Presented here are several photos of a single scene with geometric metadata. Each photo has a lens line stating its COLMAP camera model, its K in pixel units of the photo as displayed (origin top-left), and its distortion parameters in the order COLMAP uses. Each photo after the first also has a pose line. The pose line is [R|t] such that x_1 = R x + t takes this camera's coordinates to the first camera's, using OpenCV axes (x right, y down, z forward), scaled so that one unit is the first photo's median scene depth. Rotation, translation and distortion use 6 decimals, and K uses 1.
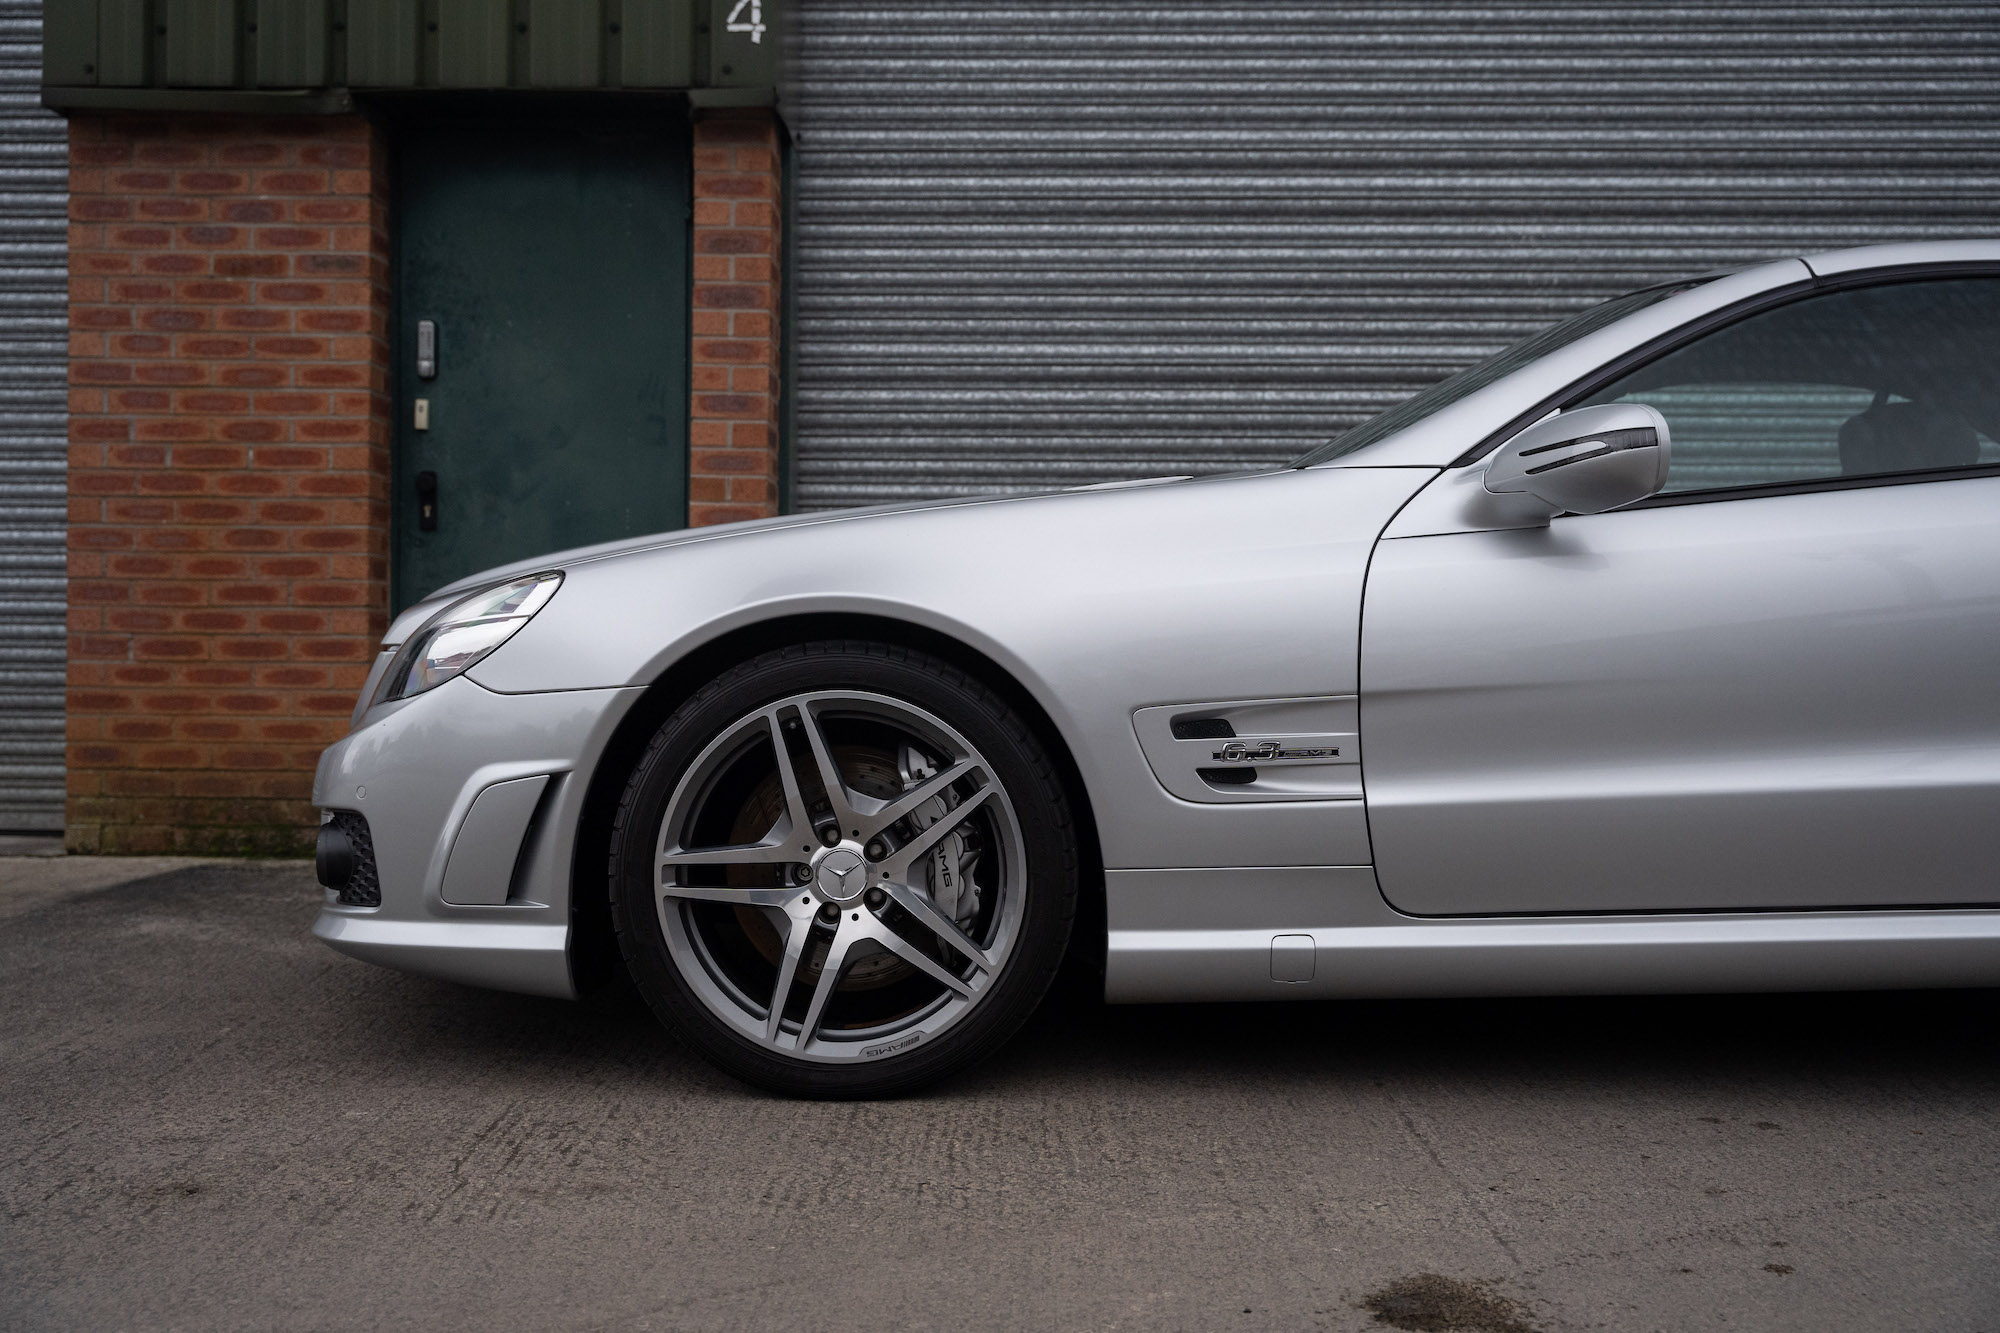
lens RADIAL K [[1968.6, 0, 1005.4], [0, 1968.6, 656.2], [0, 0, 1]] dist [0.005974, 0.010496]
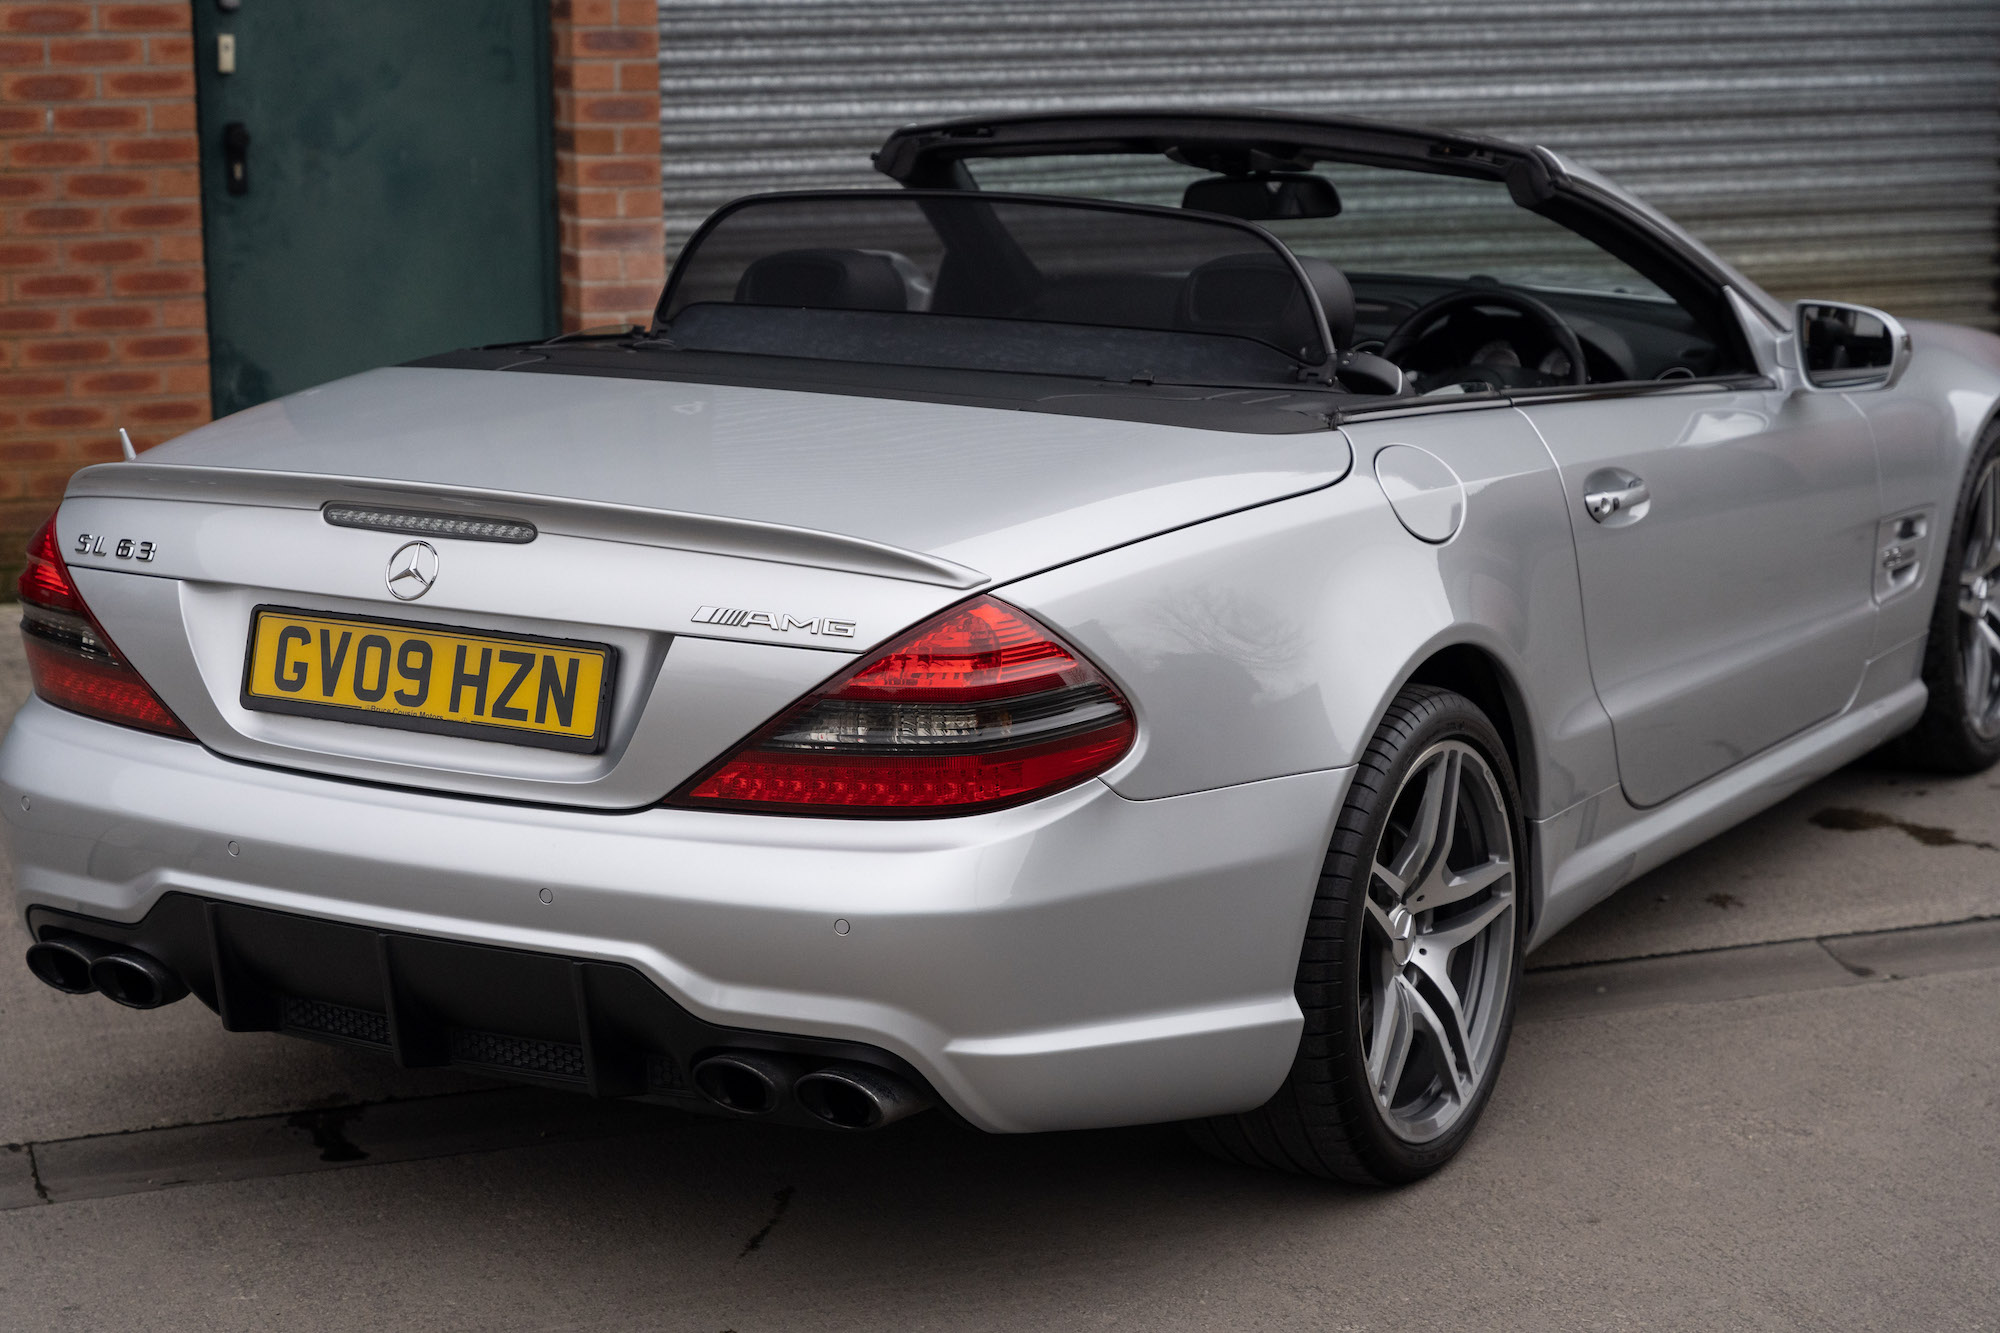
lens RADIAL K [[3940.7, 0, 986.4], [0, 3940.7, 661.4], [0, 0, 1]] dist [0.031923, 0.091007]
pose [[0.932499, -0.083116, 0.351478, -0.575592], [0.021736, 0.984311, 0.175100, -0.148094], [-0.360517, -0.155641, 0.919676, -0.649413]]
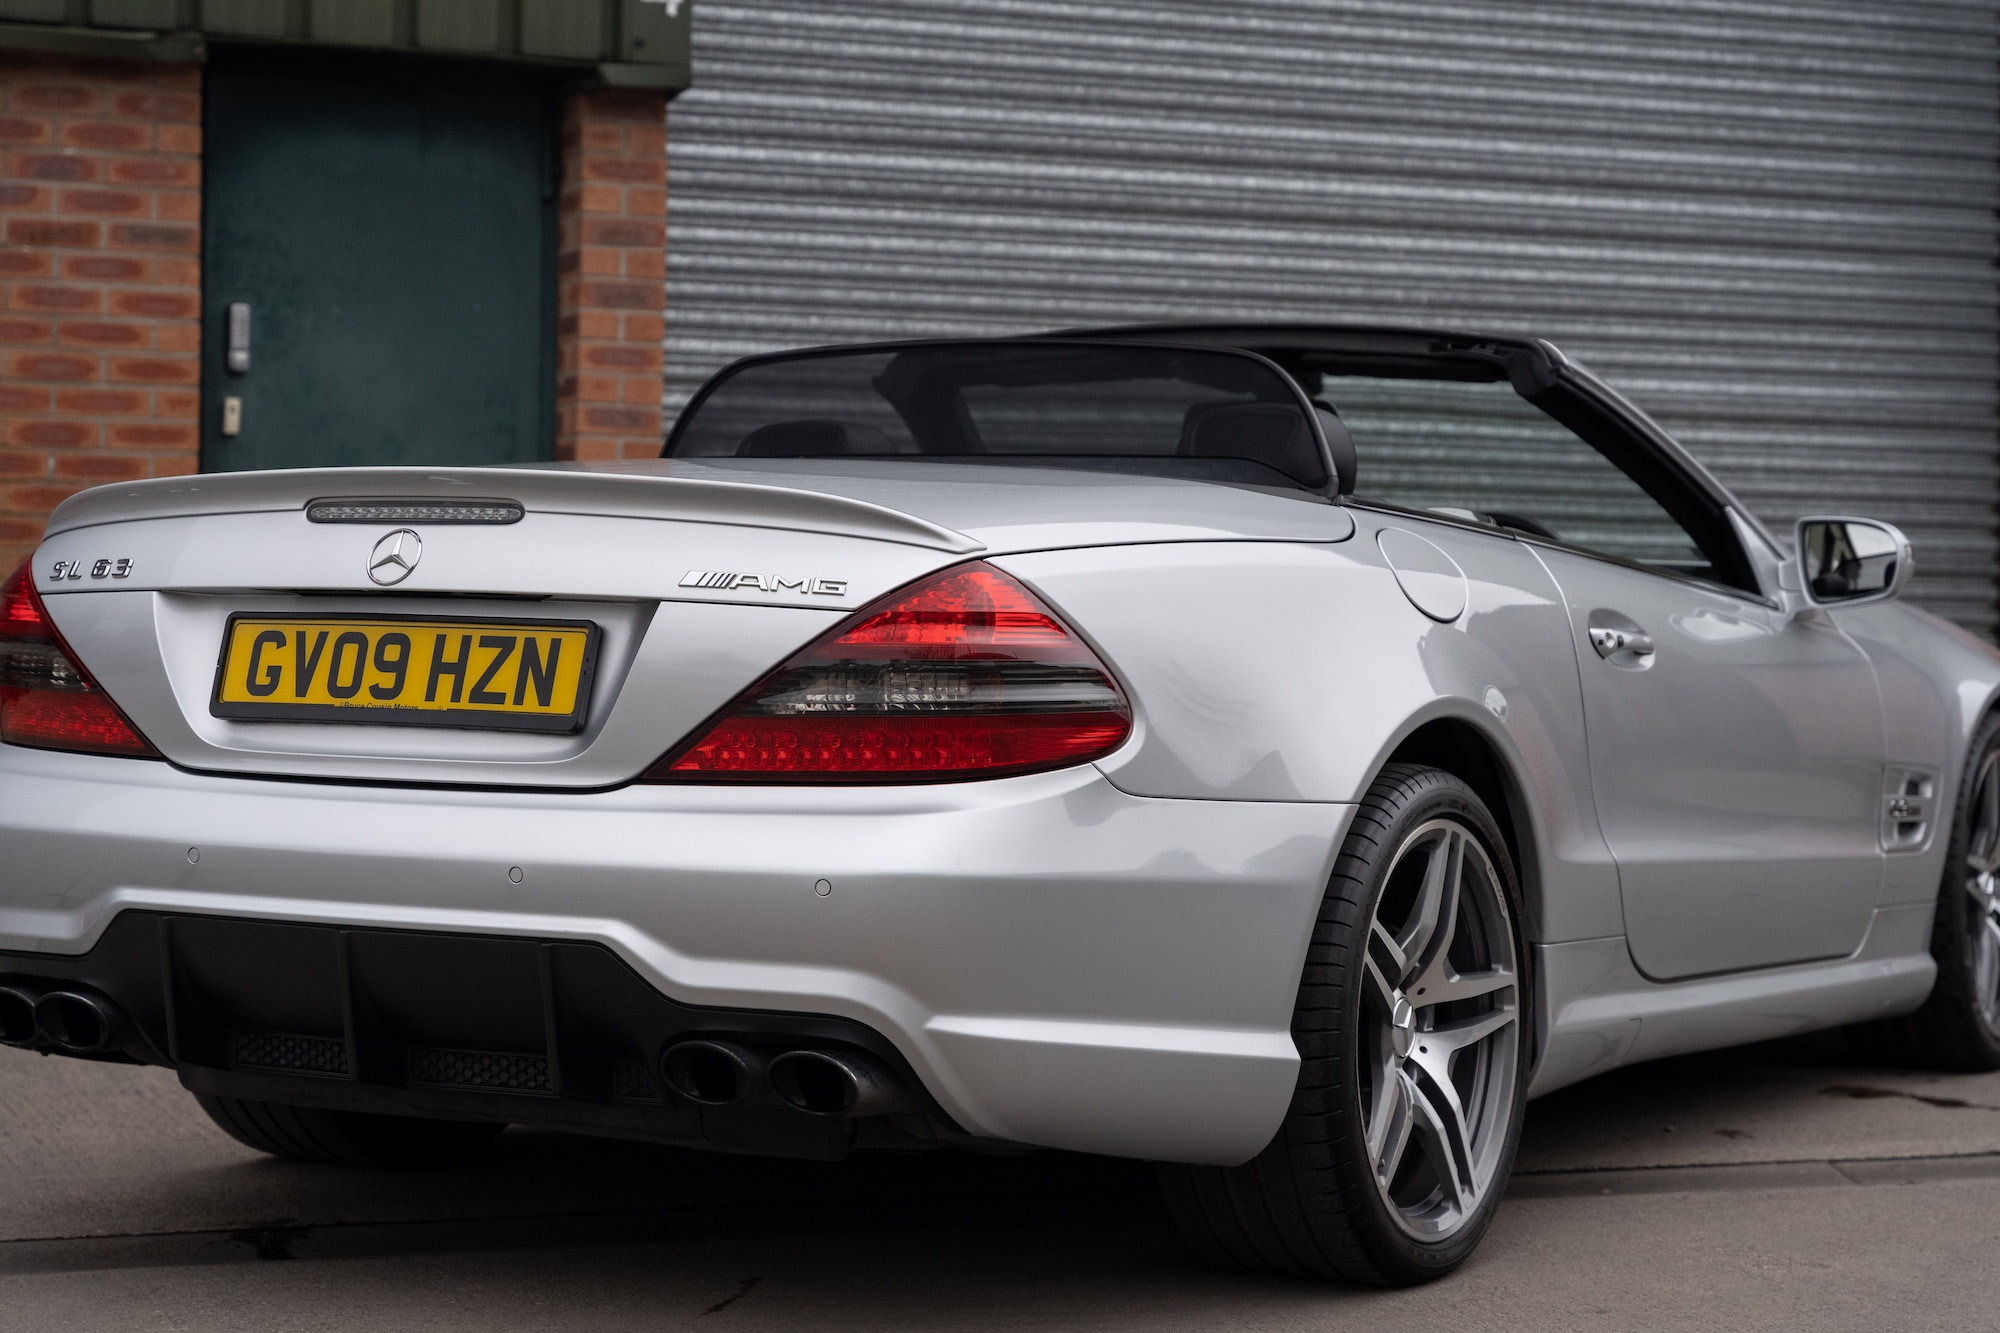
lens RADIAL K [[3936.3, 0, 1013.7], [0, 3936.3, 688.3], [0, 0, 1]] dist [0.047314, -0.028710]
pose [[0.929972, 0.002872, 0.367619, -0.574452], [-0.001877, 0.999994, -0.003065, -0.002796], [-0.367626, 0.002161, 0.929971, -0.640793]]
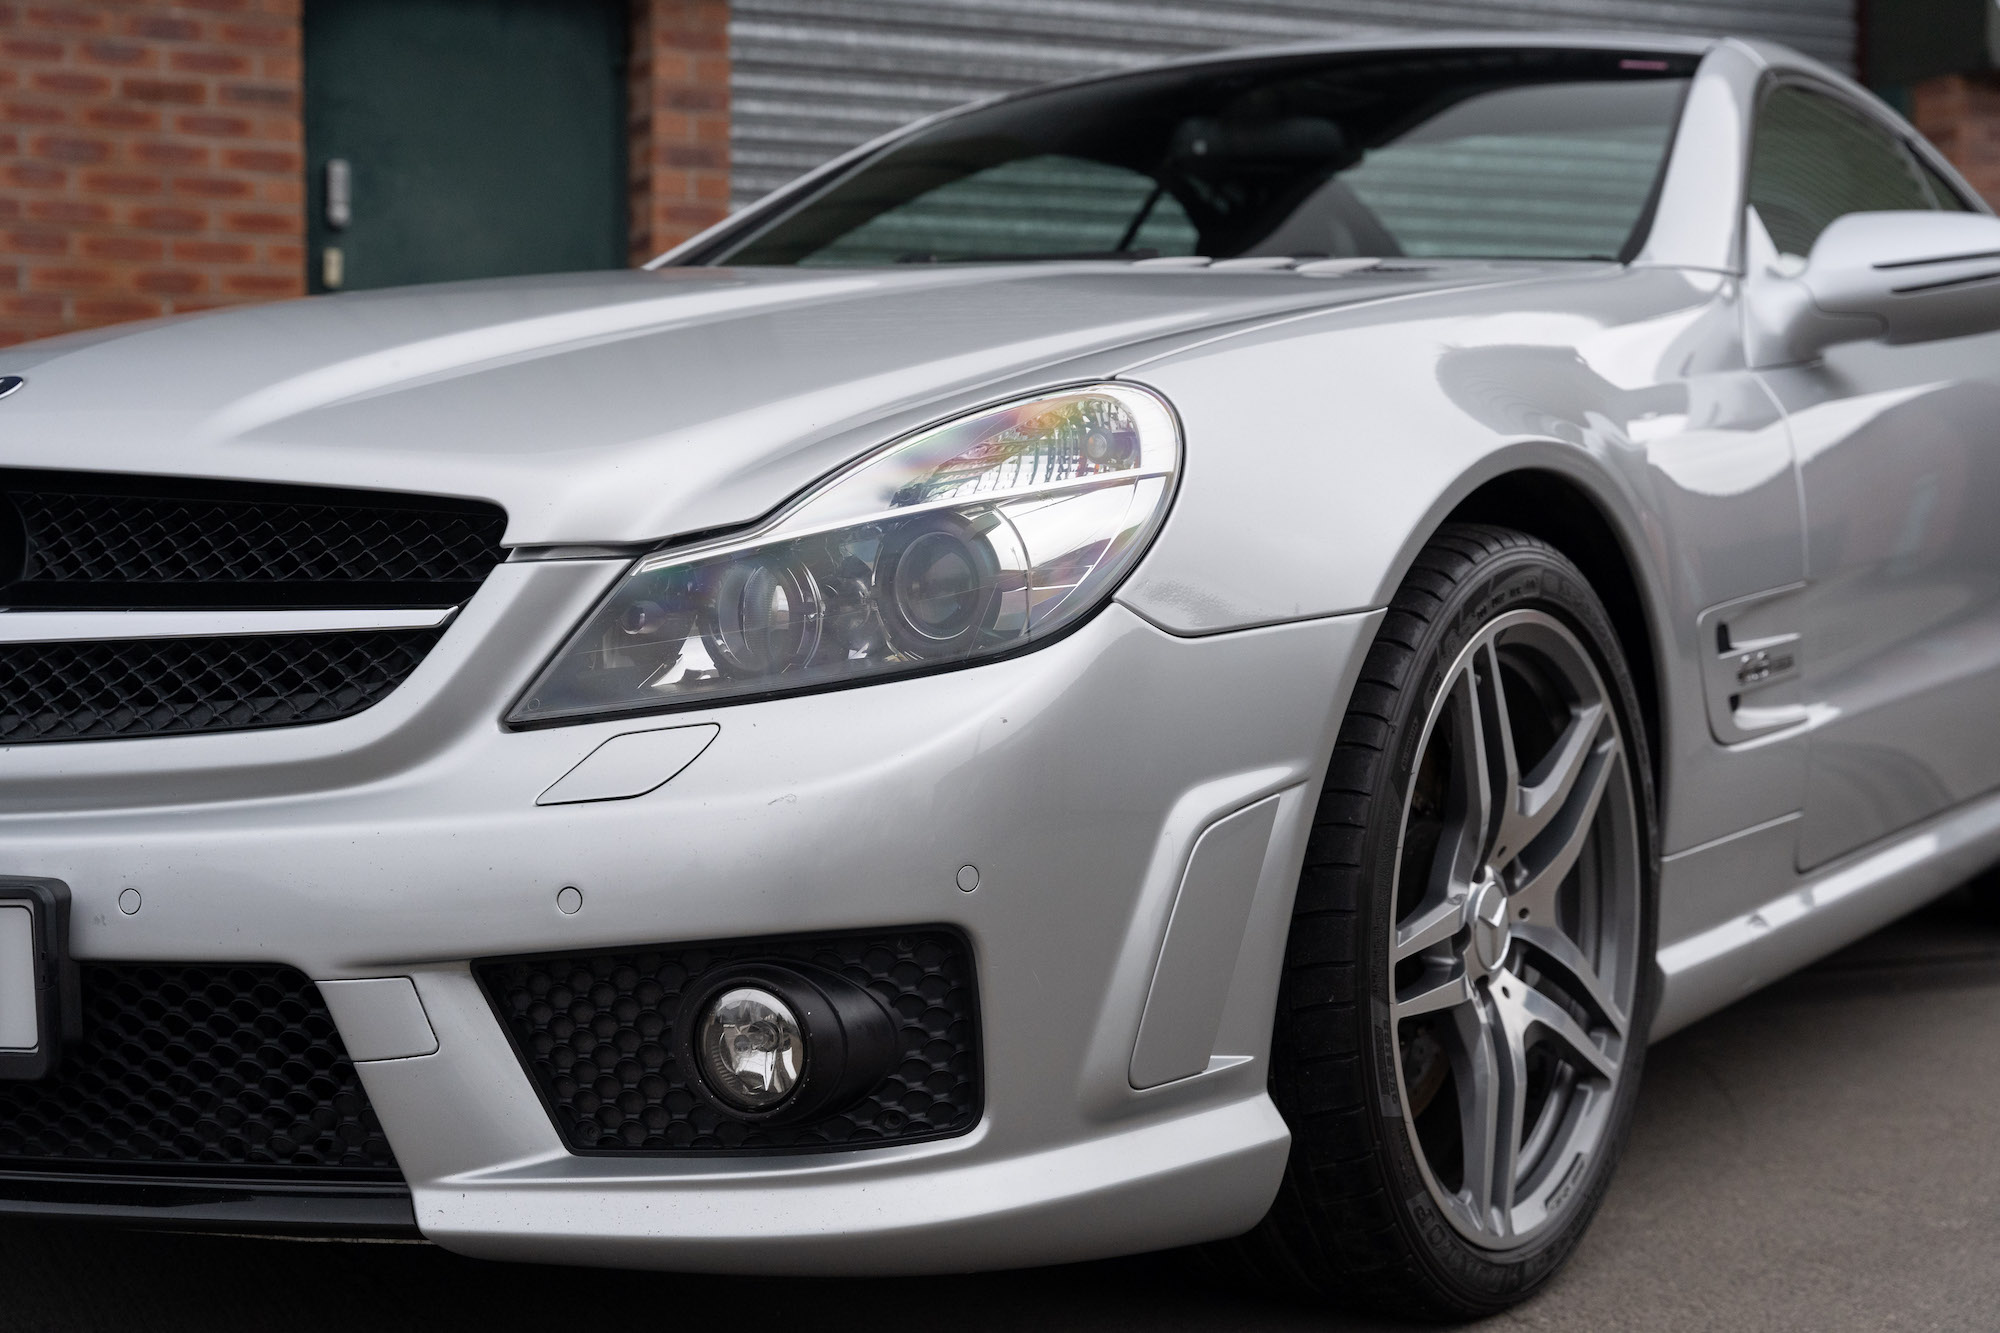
lens RADIAL K [[2972.9, 0, 1005.4], [0, 2972.9, 677.2], [0, 0, 1]] dist [0.010998, 0.088869]
pose [[0.900670, -0.024088, 0.433835, -0.583365], [0.009689, 0.999327, 0.035370, 0.016978], [-0.434395, -0.027653, 0.900298, -0.334088]]
